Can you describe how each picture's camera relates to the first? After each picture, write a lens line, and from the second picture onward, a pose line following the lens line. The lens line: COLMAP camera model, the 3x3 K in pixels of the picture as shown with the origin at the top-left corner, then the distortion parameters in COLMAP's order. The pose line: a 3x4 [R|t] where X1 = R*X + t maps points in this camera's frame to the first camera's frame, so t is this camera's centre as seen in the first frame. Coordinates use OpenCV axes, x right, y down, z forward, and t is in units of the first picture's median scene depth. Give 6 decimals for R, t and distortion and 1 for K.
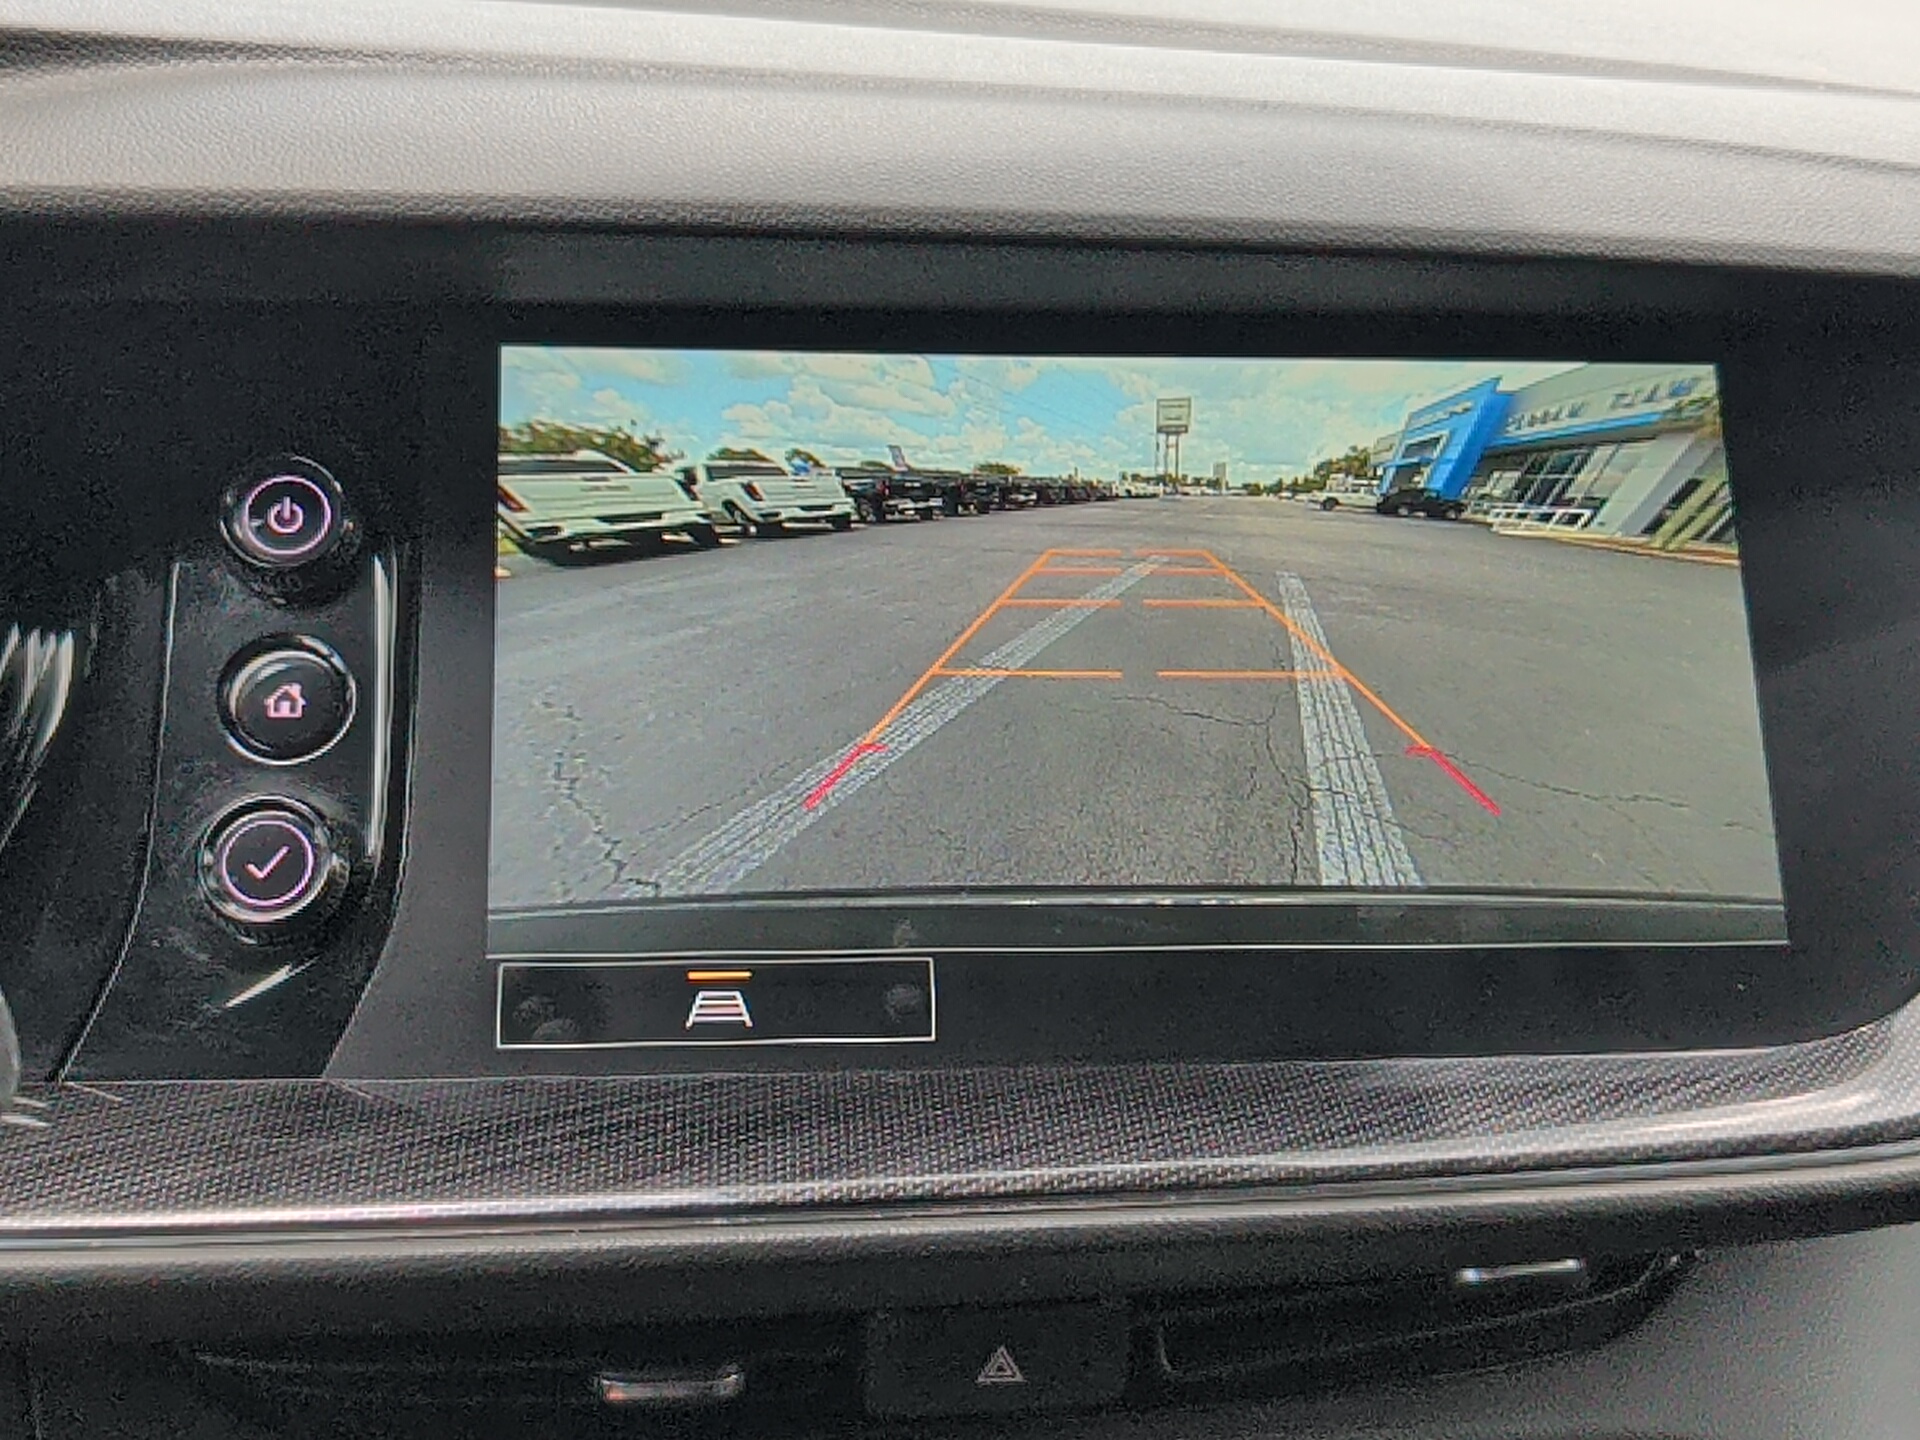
lens RADIAL K [[2357.2, 0, 958.6], [0, 2357.2, 714.8], [0, 0, 1]] dist [-0.006587, 0.000000]
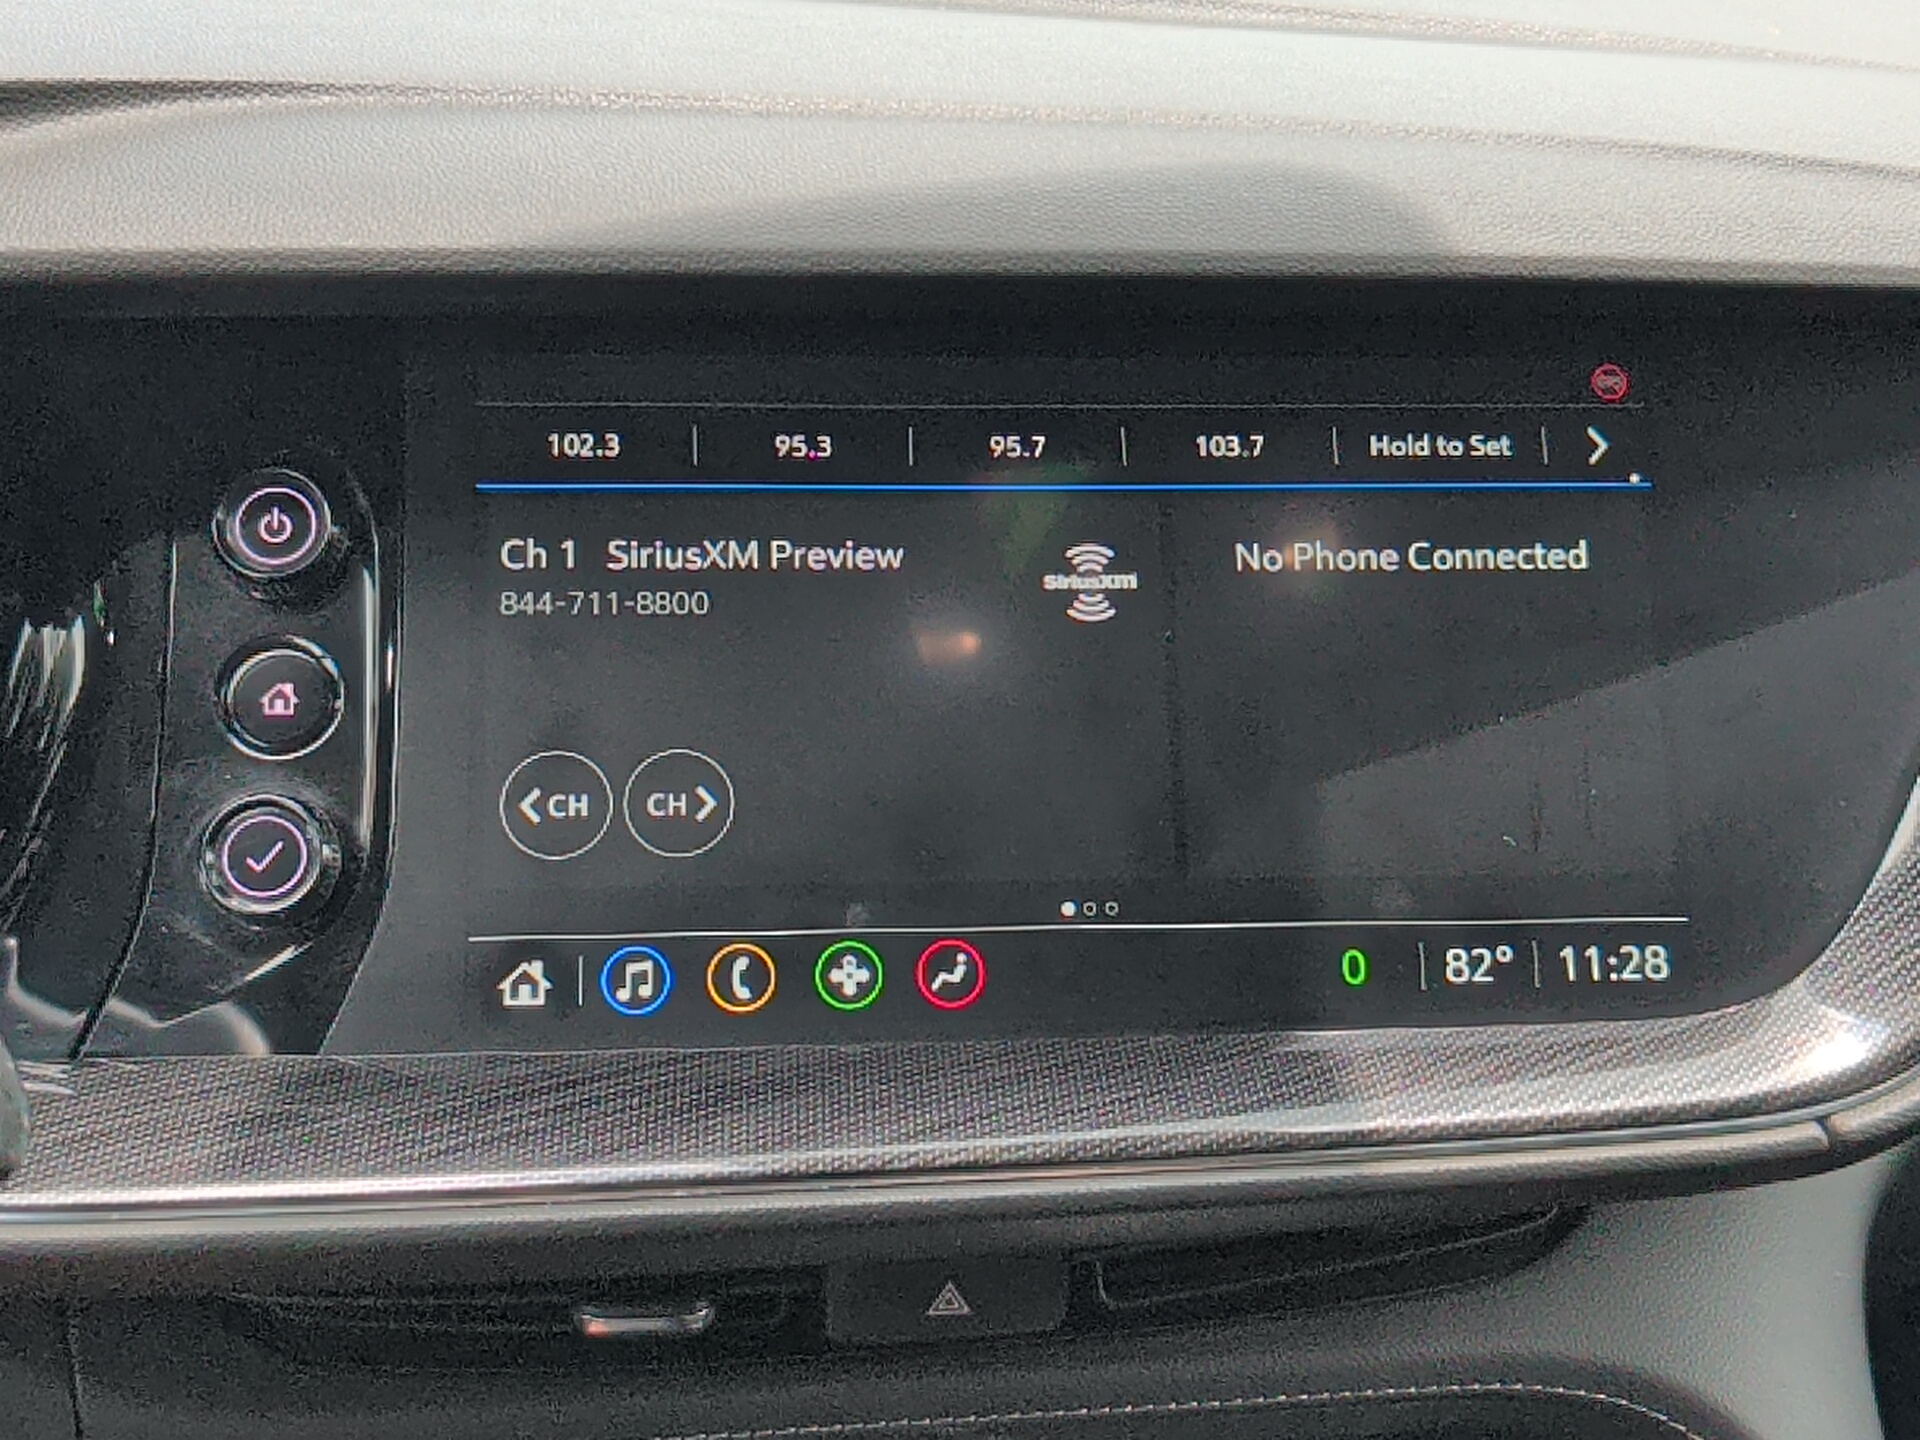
lens RADIAL K [[2357.2, 0, 959.9], [0, 2357.2, 717.7], [0, 0, 1]] dist [-0.006587, 0.000000]
pose [[0.999825, 0.001811, -0.018629, 0.046556], [-0.000049, 0.995559, 0.094137, -0.103395], [0.018717, -0.094120, 0.995385, -0.066730]]
